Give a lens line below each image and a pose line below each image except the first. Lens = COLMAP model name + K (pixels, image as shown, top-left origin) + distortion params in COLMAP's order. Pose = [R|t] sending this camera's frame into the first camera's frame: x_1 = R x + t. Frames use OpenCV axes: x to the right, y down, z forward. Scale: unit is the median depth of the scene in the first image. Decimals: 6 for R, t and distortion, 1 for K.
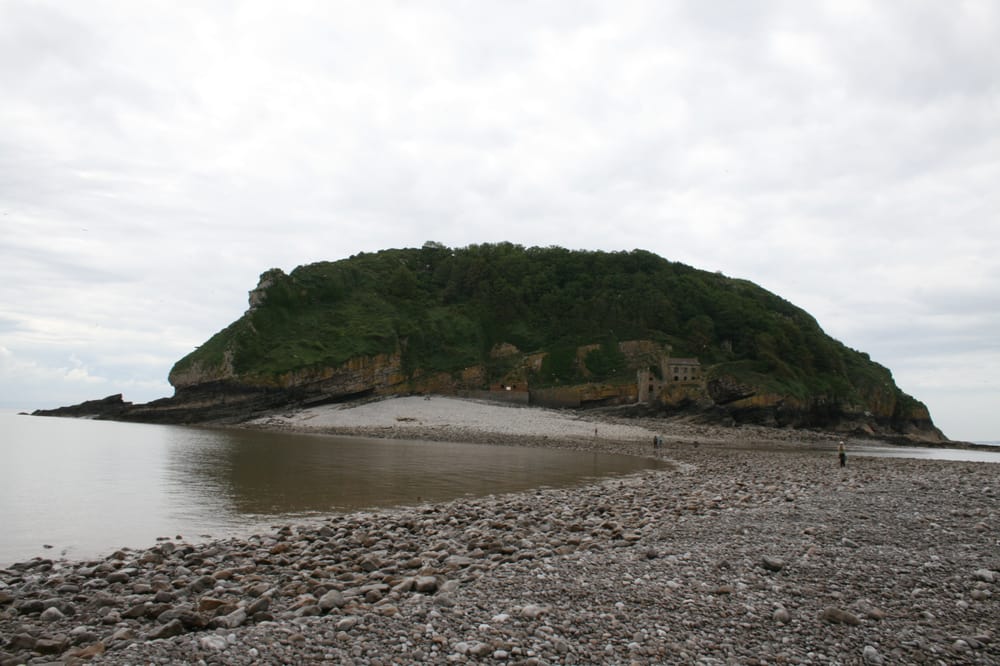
lens RADIAL K [[856.6, 0, 500.0], [0, 856.6, 333.0], [0, 0, 1]] dist [-0.183821, 0.000691]
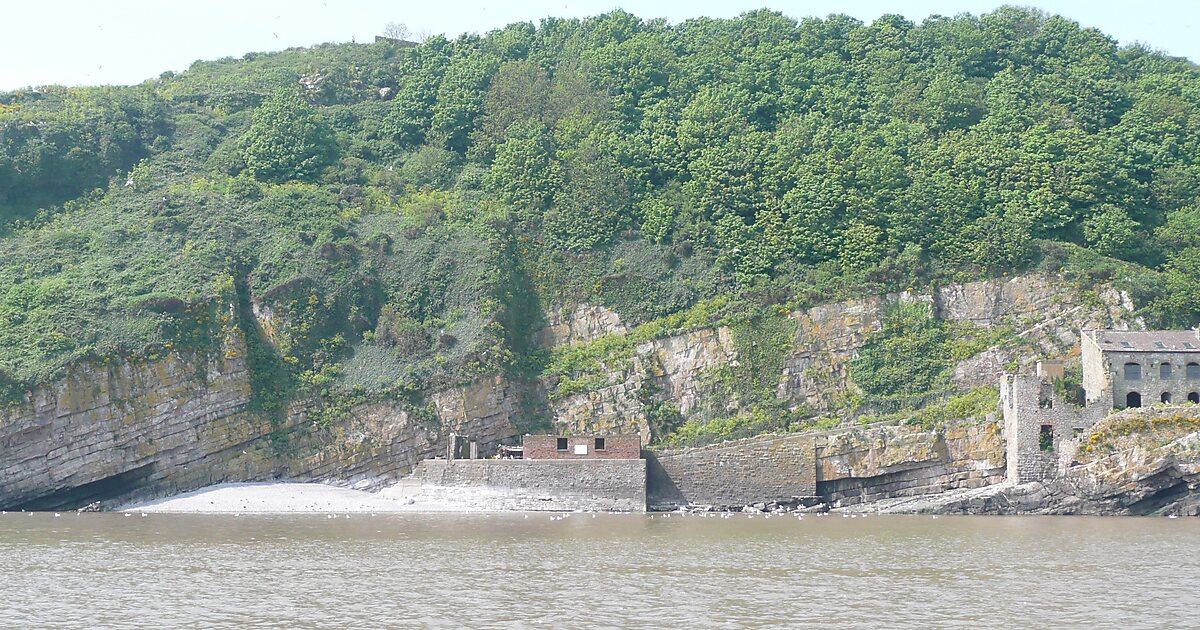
lens RADIAL K [[1833.7, 0, 600.0], [0, 1833.7, 315.0], [0, 0, 1]] dist [0.051140, 0.033670]
pose [[0.994549, -0.042166, -0.095366, 0.082428], [0.043453, 0.998990, 0.011464, 0.008273], [0.094786, -0.015546, 0.995376, 0.330817]]
